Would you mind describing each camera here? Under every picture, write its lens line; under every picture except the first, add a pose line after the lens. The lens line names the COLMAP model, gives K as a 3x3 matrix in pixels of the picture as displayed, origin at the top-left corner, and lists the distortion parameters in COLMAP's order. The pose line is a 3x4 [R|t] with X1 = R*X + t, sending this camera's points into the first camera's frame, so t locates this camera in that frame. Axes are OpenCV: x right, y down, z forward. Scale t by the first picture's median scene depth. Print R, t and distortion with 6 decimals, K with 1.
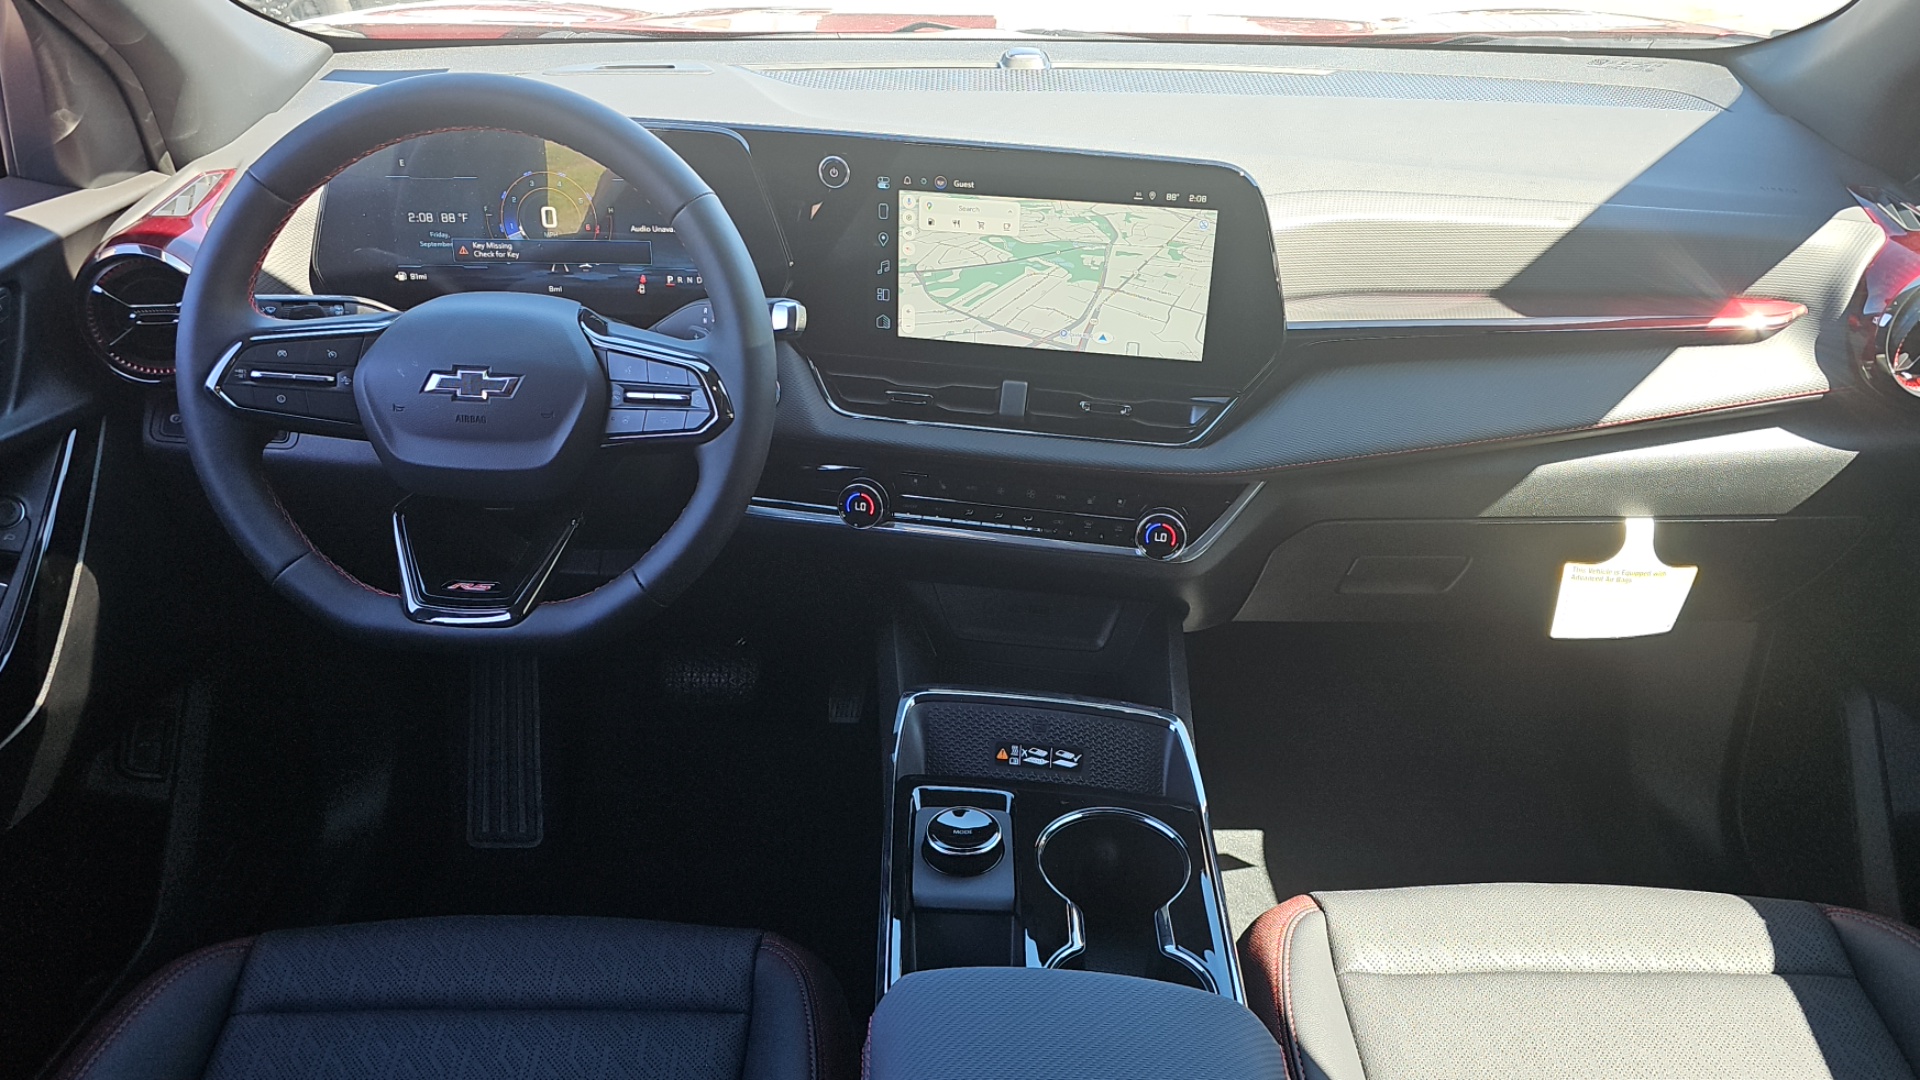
lens RADIAL K [[1360.4, 0, 960.0], [0, 1360.4, 540.0], [0, 0, 1]] dist [0.004130, -0.007152]
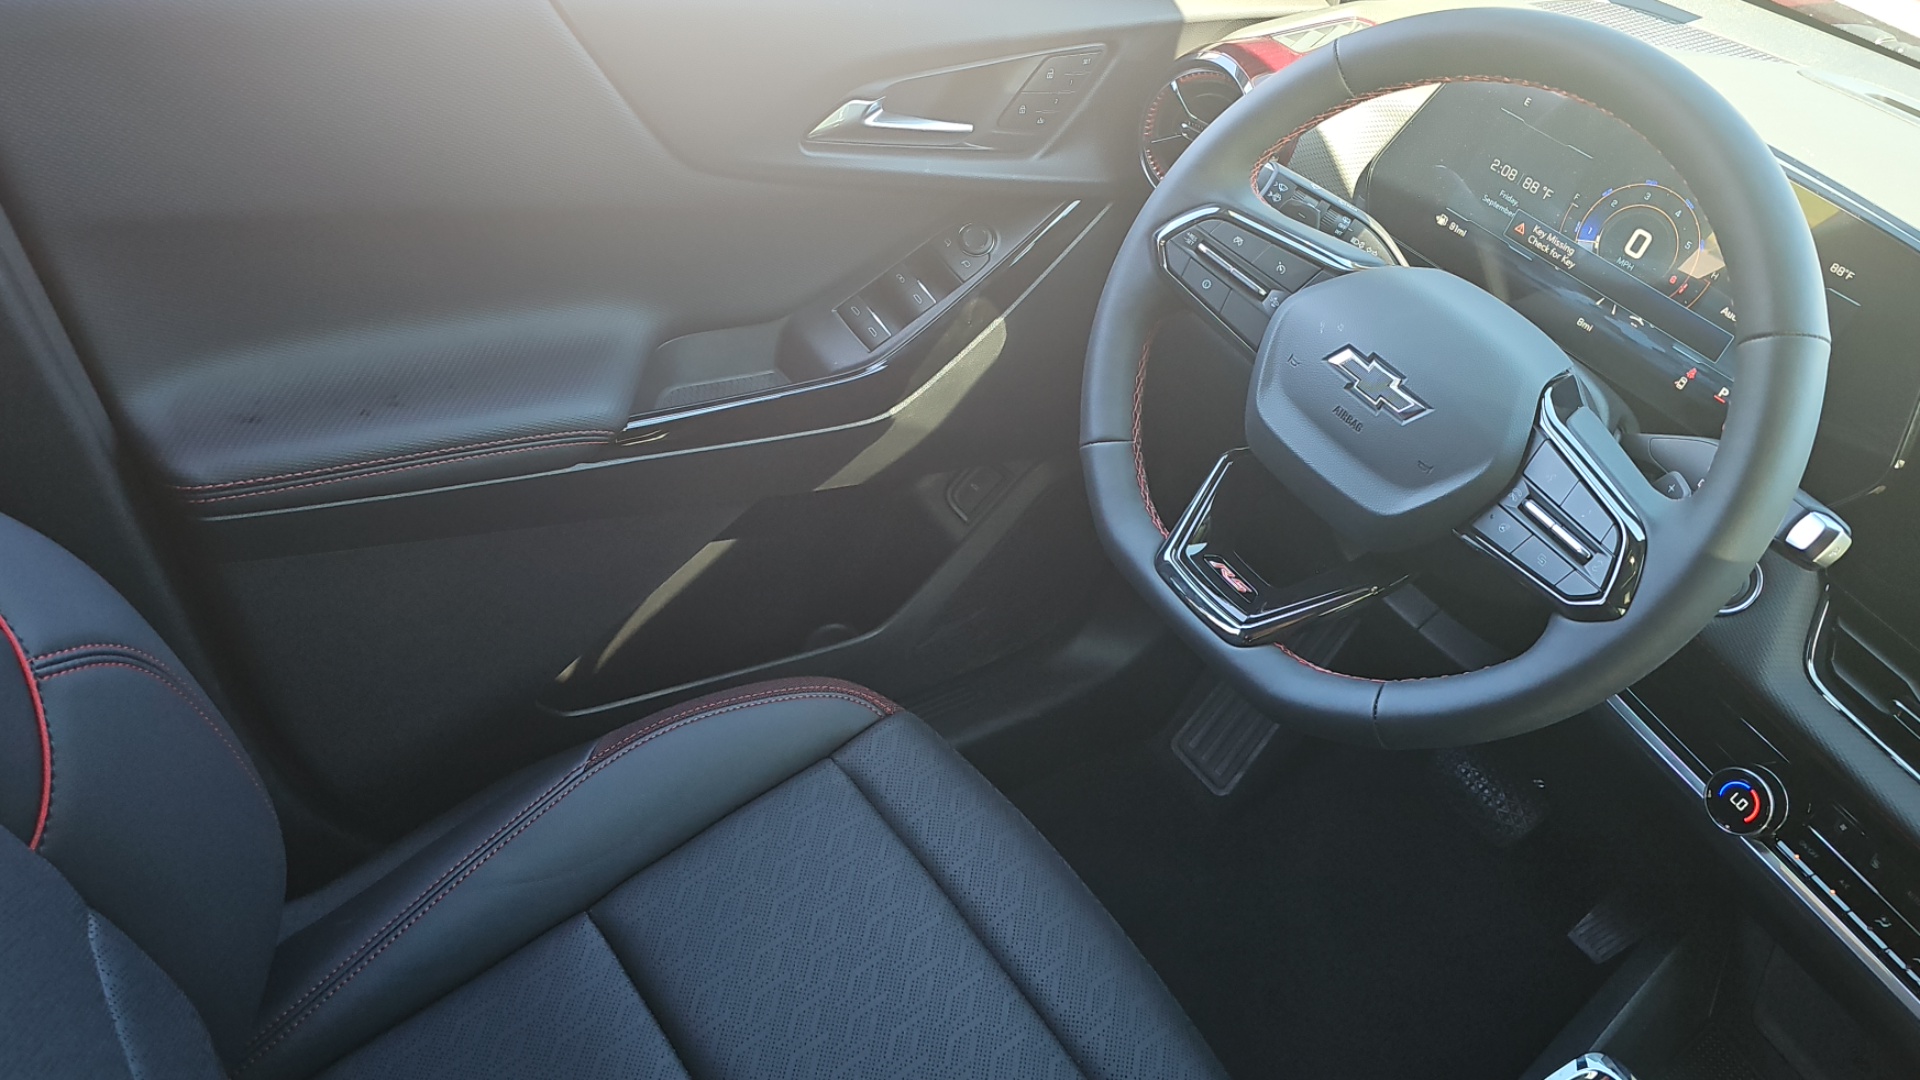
lens RADIAL K [[1360.4, 0, 960.0], [0, 1360.4, 540.0], [0, 0, 1]] dist [0.004130, -0.007152]
pose [[0.582136, 0.593225, -0.556059, 0.004045], [-0.544522, 0.792311, 0.275209, -0.117365], [0.603832, 0.142577, 0.784257, 0.203980]]
